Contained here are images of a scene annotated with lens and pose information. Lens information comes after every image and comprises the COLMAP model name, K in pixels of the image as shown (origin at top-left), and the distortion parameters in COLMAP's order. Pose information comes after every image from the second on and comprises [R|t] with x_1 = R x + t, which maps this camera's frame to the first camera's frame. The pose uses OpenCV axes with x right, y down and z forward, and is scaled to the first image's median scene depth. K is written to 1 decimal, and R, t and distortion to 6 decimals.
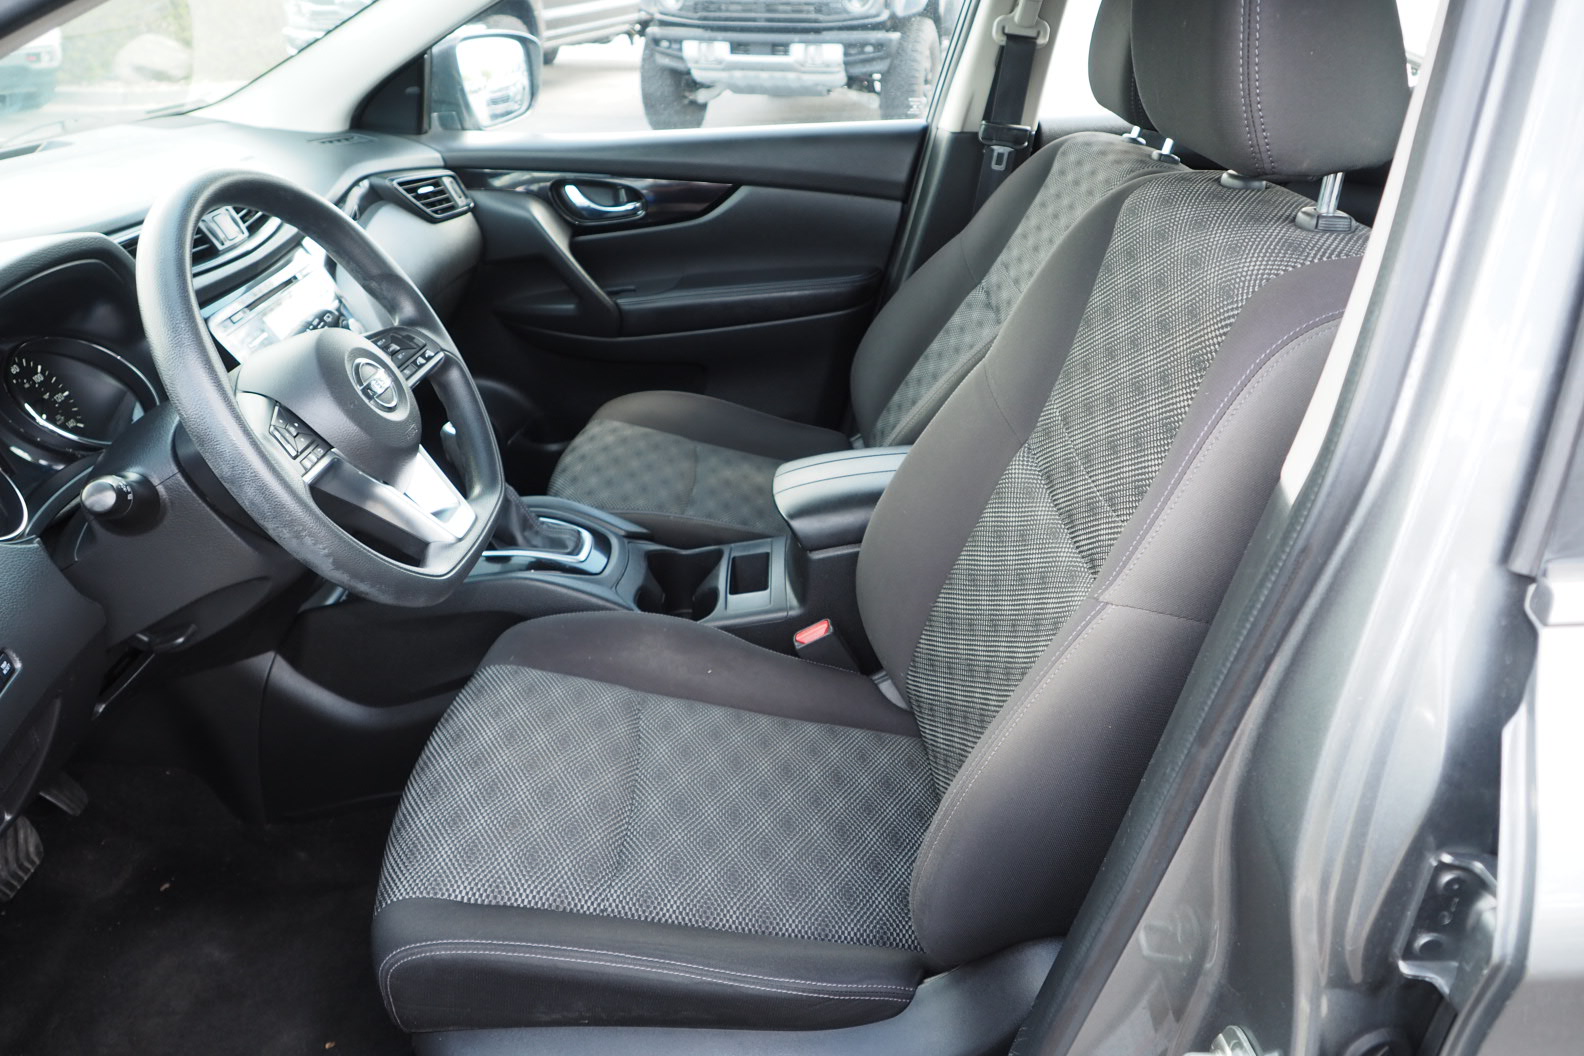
lens RADIAL K [[1162.7, 0, 795.1], [0, 1162.7, 543.4], [0, 0, 1]] dist [-0.036028, 0.000636]
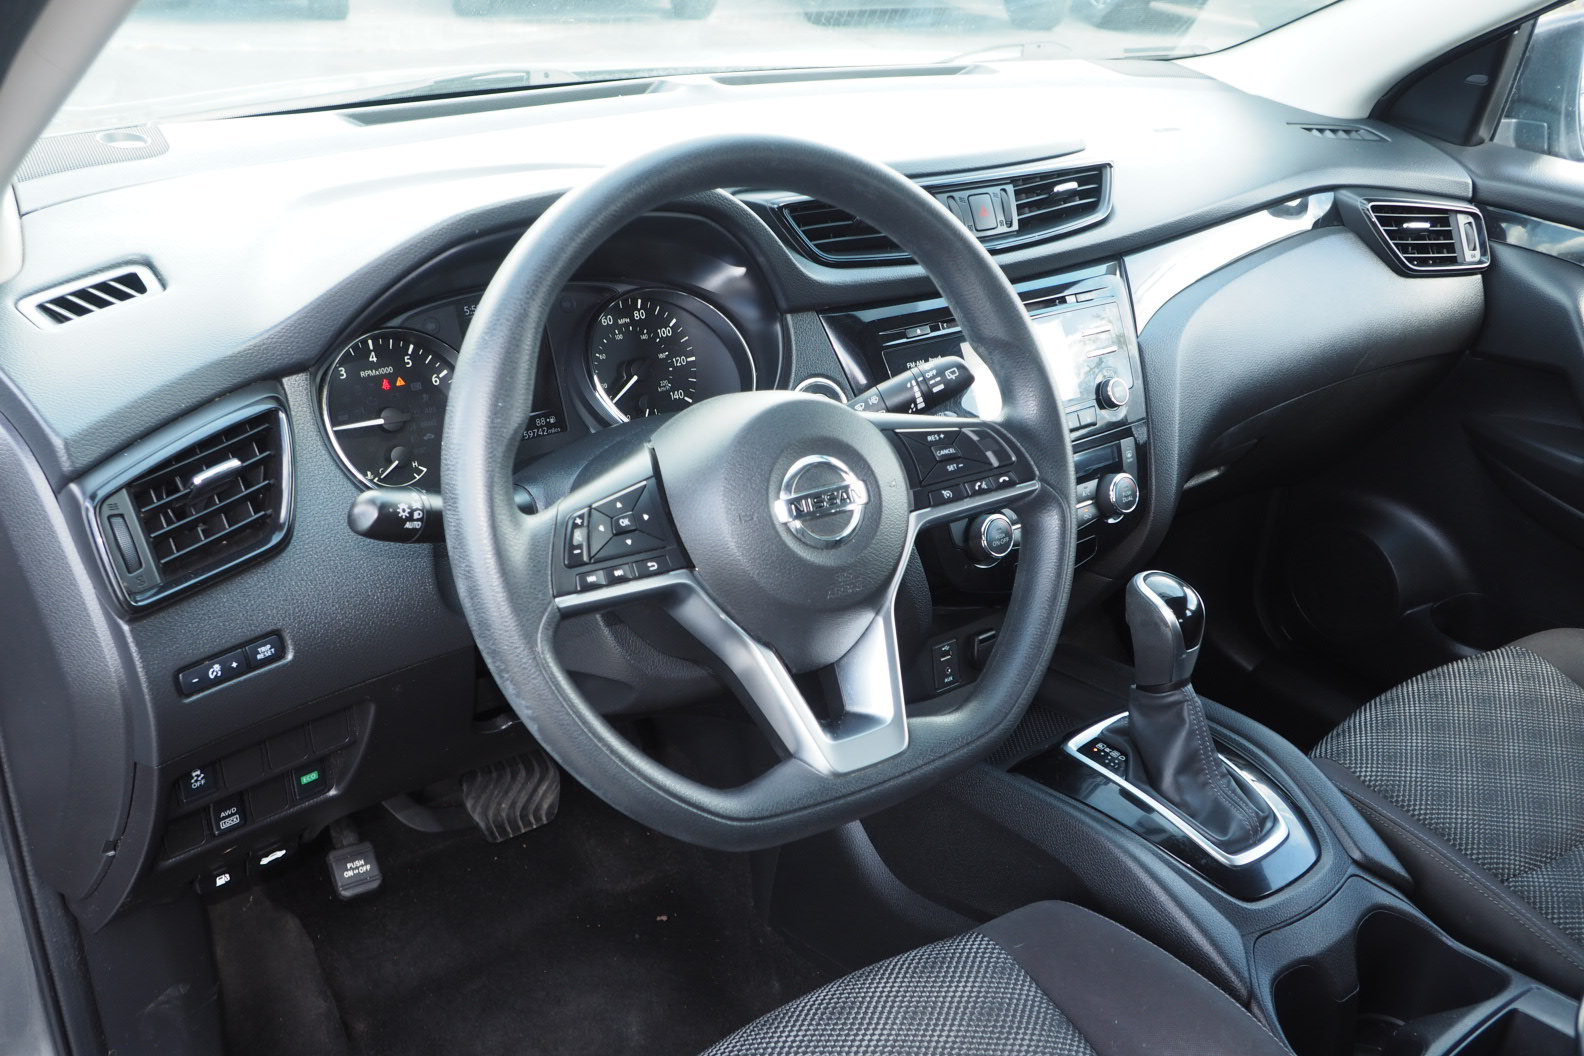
lens RADIAL K [[1357.3, 0, 784.3], [0, 1357.3, 527.5], [0, 0, 1]] dist [-0.000294, -0.015308]
pose [[0.586597, 0.382736, -0.713734, 0.091944], [-0.405489, 0.901666, 0.150254, -0.122984], [0.701058, 0.201273, 0.684111, 0.253872]]
